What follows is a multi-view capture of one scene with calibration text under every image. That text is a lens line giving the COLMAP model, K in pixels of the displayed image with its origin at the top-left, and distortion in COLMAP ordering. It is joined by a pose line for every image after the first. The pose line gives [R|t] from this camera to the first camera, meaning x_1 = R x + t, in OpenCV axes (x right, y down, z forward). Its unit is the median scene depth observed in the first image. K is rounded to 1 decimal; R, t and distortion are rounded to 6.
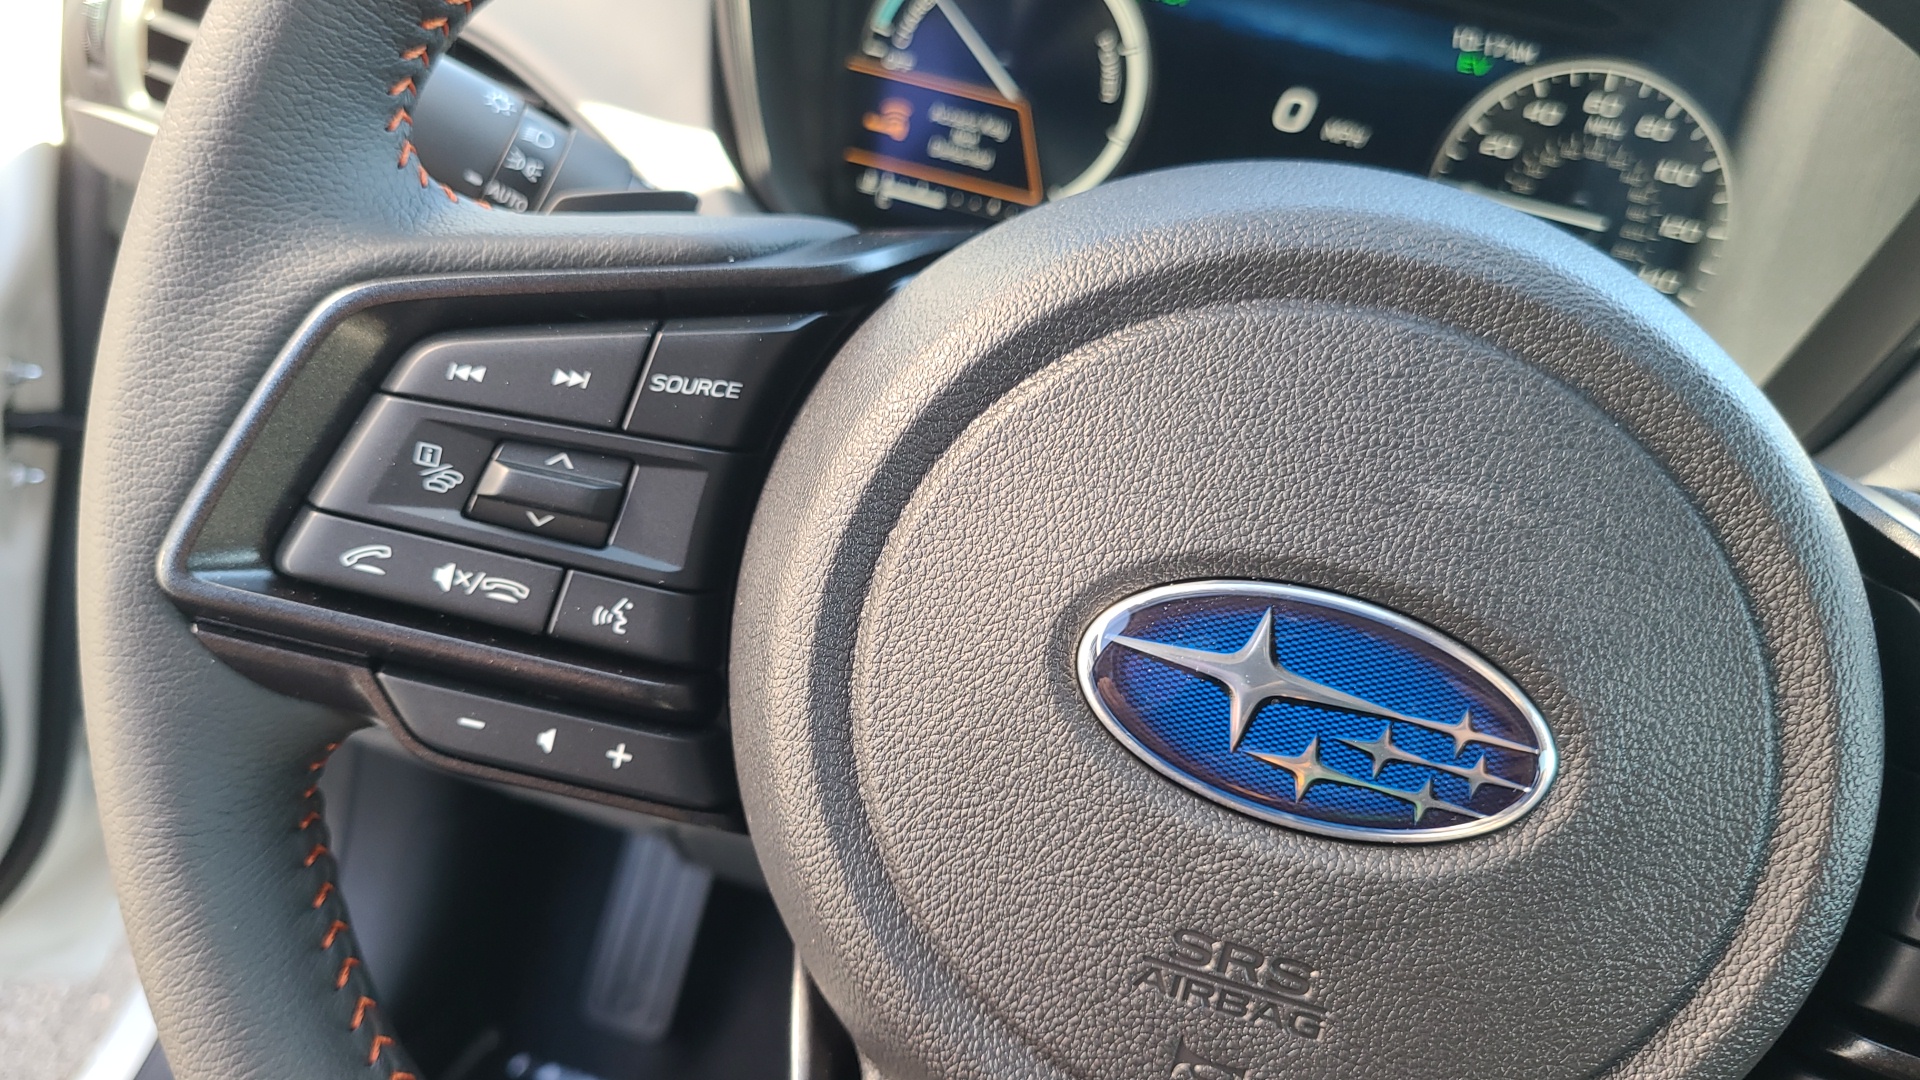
lens RADIAL K [[1439.8, 0, 949.2], [0, 1439.8, 553.4], [0, 0, 1]] dist [0.034115, -0.025090]
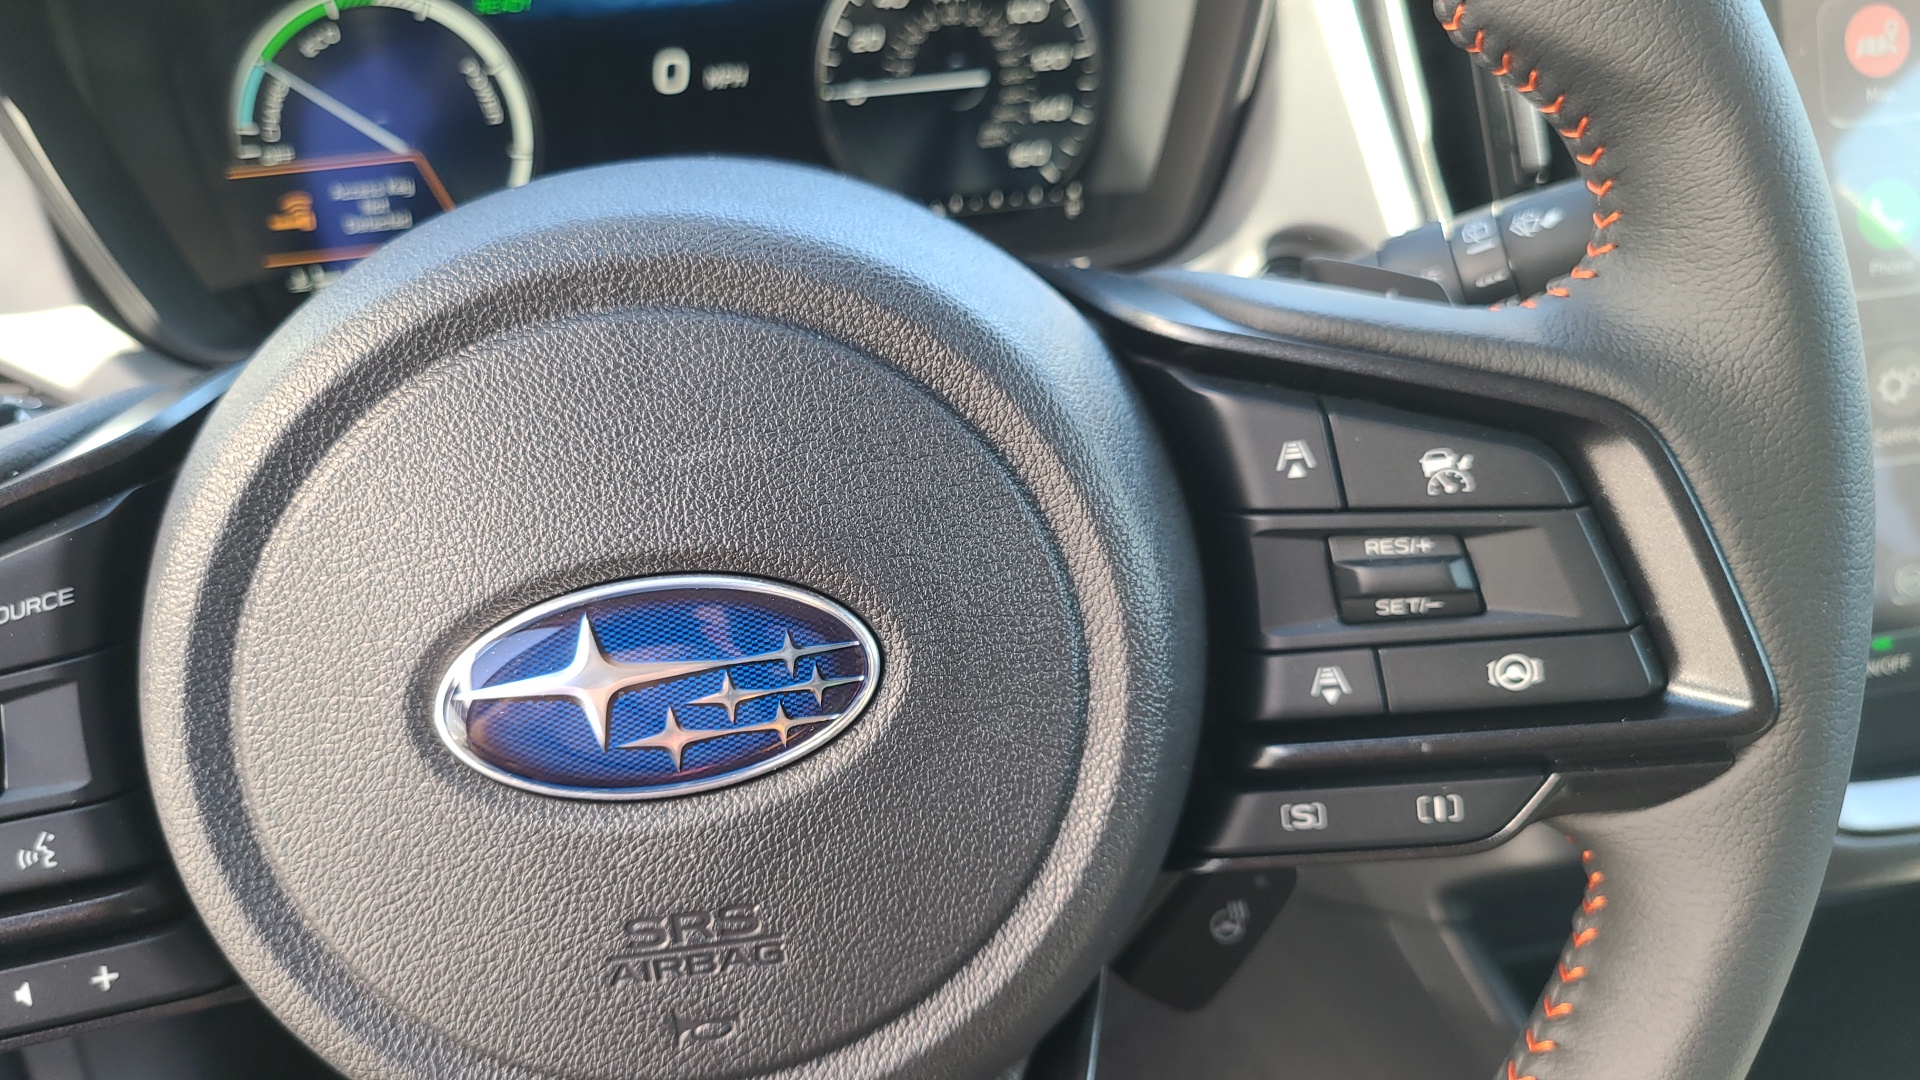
lens RADIAL K [[1439.8, 0, 909.7], [0, 1439.8, 545.2], [0, 0, 1]] dist [0.034115, -0.025090]
pose [[0.914559, -0.380788, 0.136313, 0.296017], [0.376399, 0.924661, 0.057666, 0.017978], [-0.148002, -0.001431, 0.988986, -0.085353]]
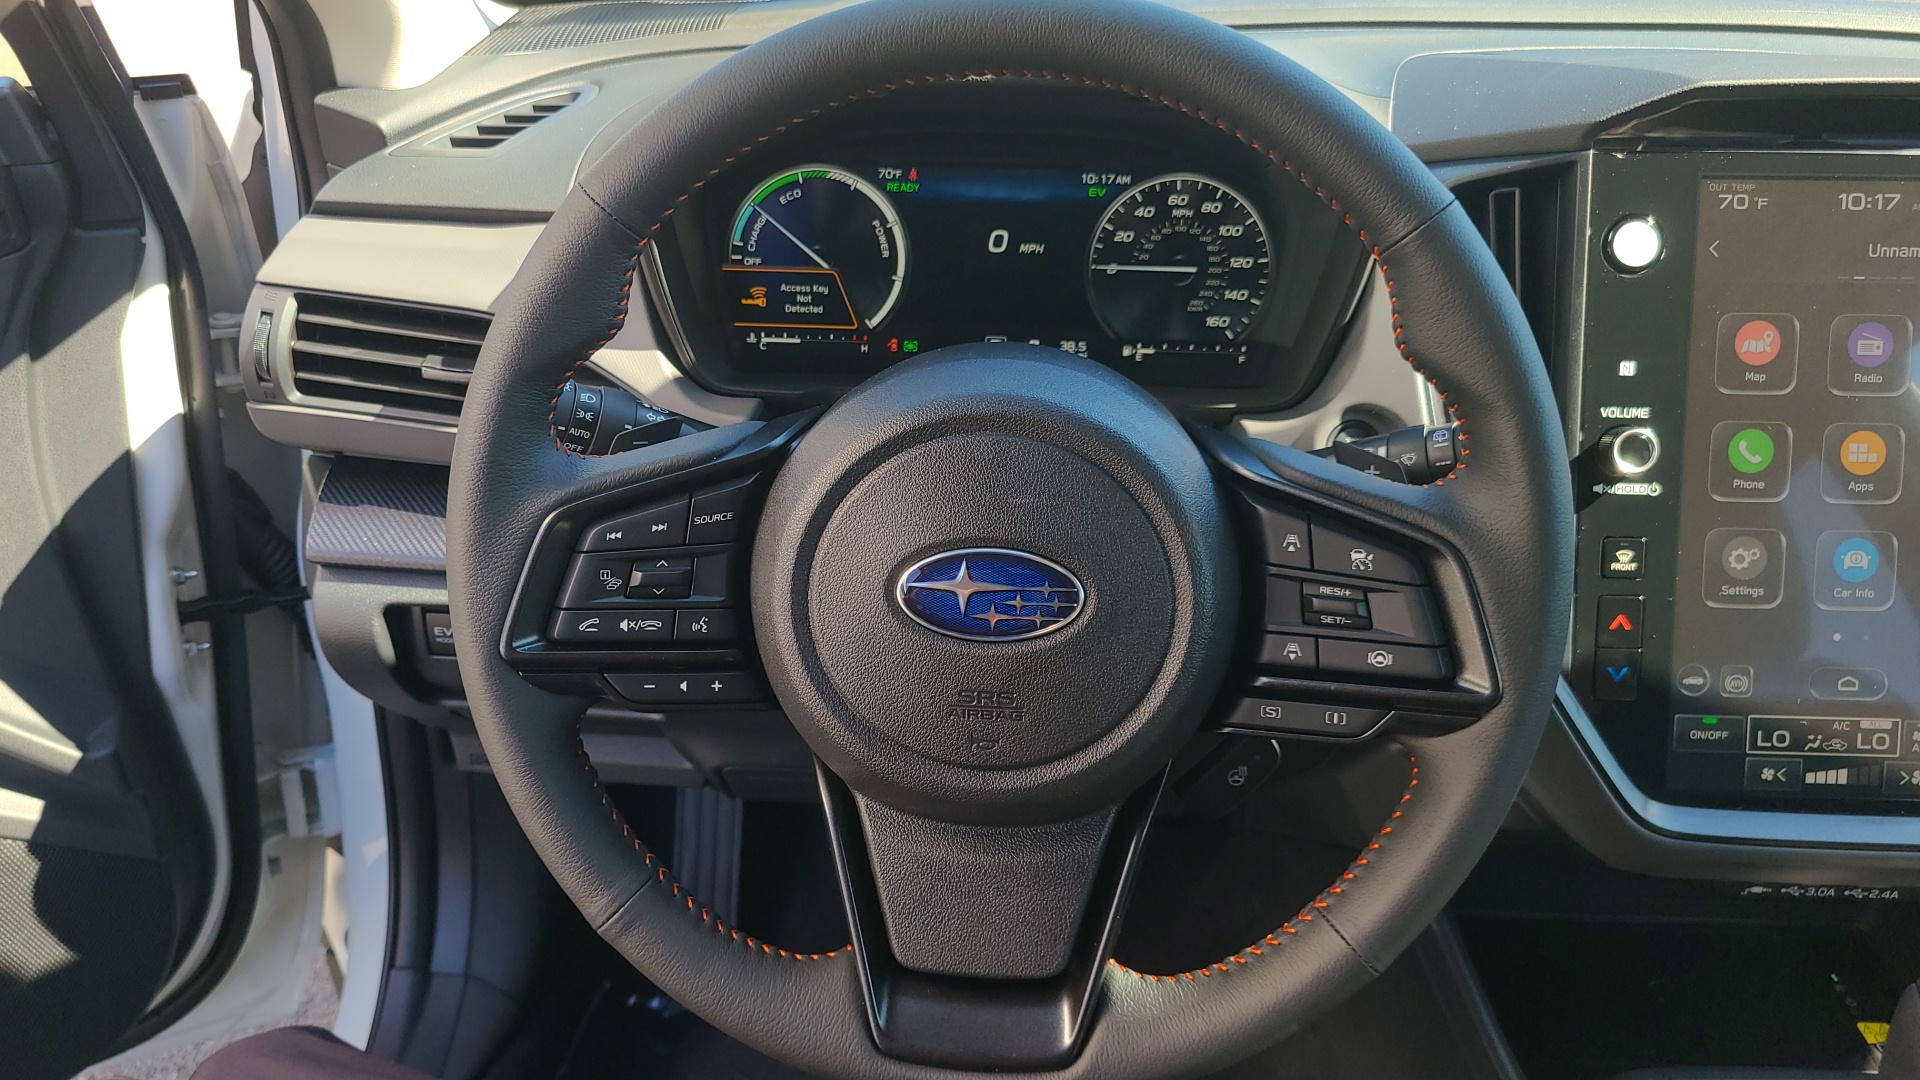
lens RADIAL K [[1439.8, 0, 925.7], [0, 1439.8, 516.9], [0, 0, 1]] dist [0.034115, -0.025090]
pose [[0.973373, -0.226754, 0.033575, 0.081745], [0.227037, 0.973874, -0.004836, -0.035424], [-0.031601, 0.012330, 0.999425, -1.437299]]
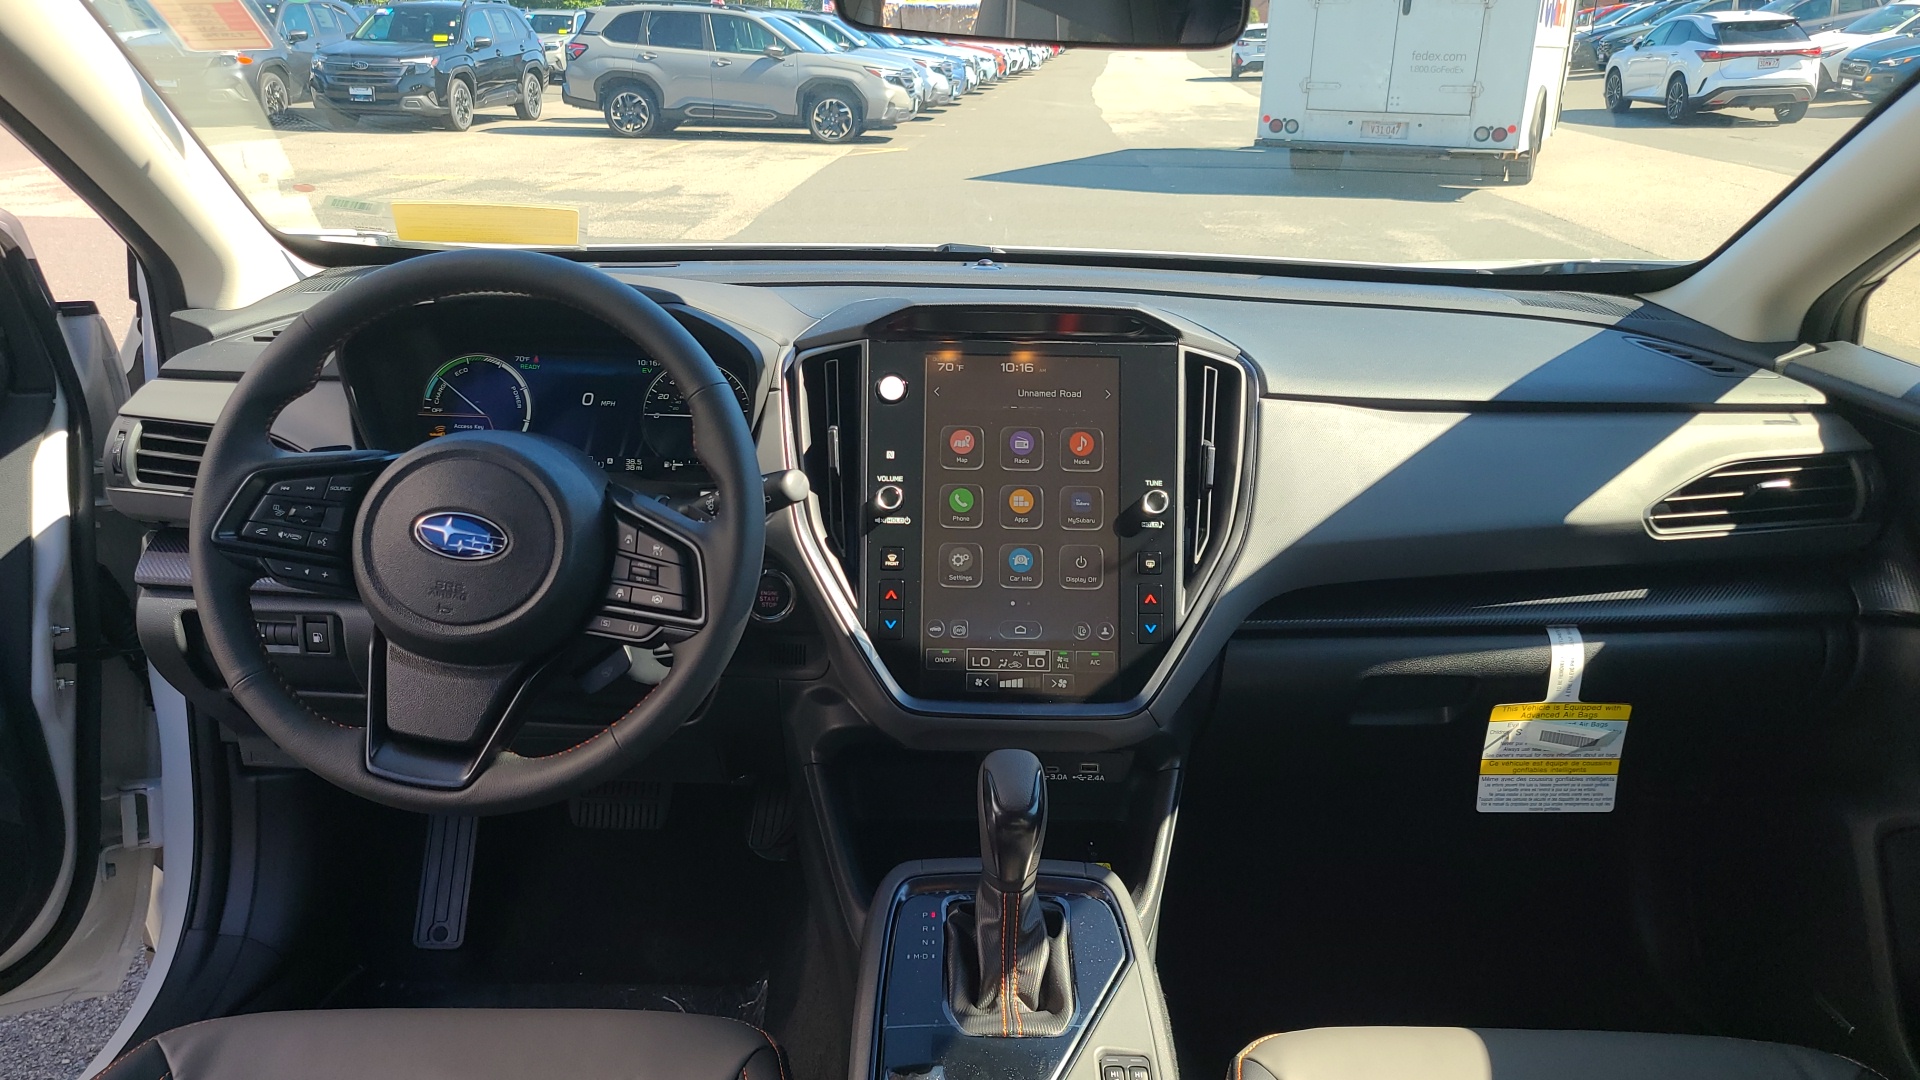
lens RADIAL K [[1439.8, 0, 957.2], [0, 1439.8, 533.6], [0, 0, 1]] dist [0.034115, -0.025090]
pose [[0.968177, -0.215378, 0.127455, 1.198246], [0.234988, 0.957562, -0.166897, 1.284491], [-0.086100, 0.191537, 0.977702, -3.860848]]
